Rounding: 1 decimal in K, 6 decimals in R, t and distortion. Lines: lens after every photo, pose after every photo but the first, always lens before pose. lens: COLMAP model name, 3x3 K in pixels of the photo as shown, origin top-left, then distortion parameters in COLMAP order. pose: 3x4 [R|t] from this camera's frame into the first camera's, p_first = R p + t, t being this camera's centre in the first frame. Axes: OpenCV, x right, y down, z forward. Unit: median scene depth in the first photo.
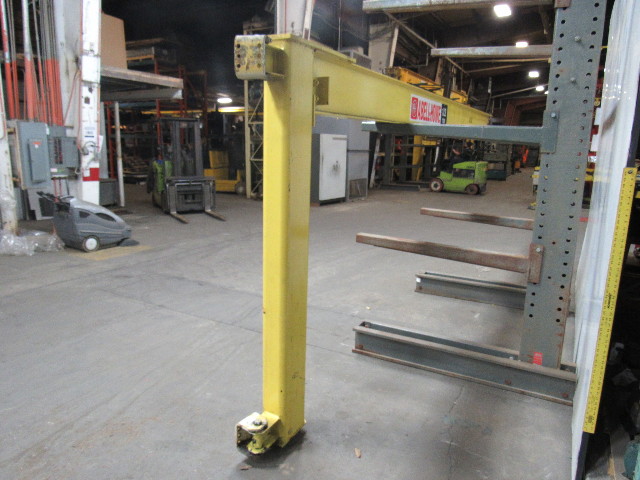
lens RADIAL K [[456.7, 0, 321.5], [0, 456.7, 242.1], [0, 0, 1]] dist [-0.030003, 0.002818]
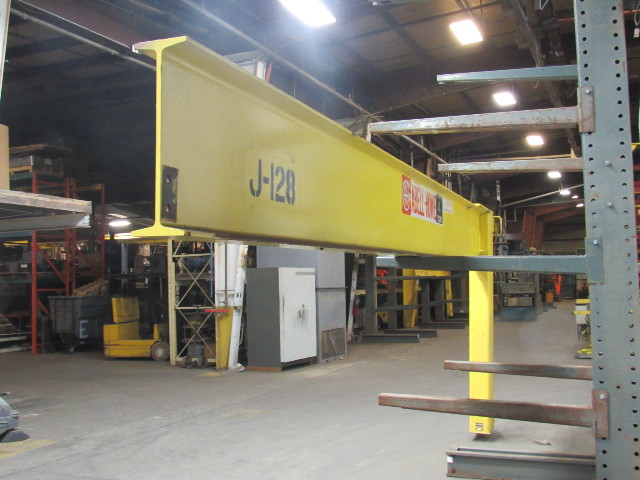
lens RADIAL K [[716.0, 0, 320.0], [0, 716.0, 240.0], [0, 0, 1]] dist [-0.054324, 0.008827]
pose [[0.994554, -0.035501, 0.097992, -0.056719], [0.060005, 0.963782, -0.259853, 0.016717], [-0.085218, 0.264318, 0.960663, -0.103866]]
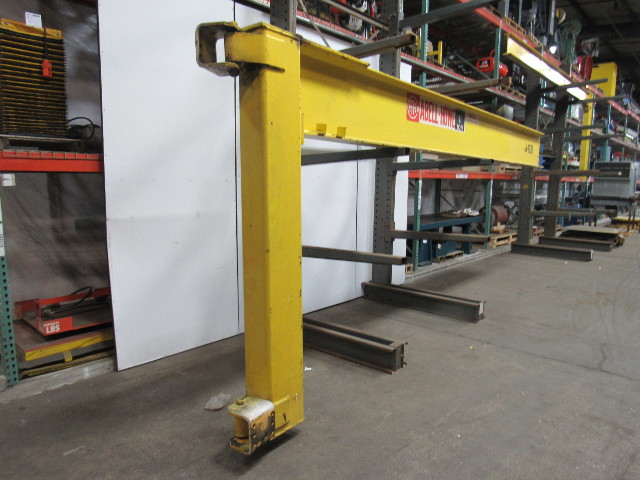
lens RADIAL K [[456.7, 0, 321.5], [0, 456.7, 242.1], [0, 0, 1]] dist [-0.030003, 0.002818]
pose [[-0.975801, -0.062258, 0.209611, 0.118685], [0.013276, 0.939972, 0.340993, -0.199577], [-0.218258, 0.335524, -0.916399, 0.986262]]
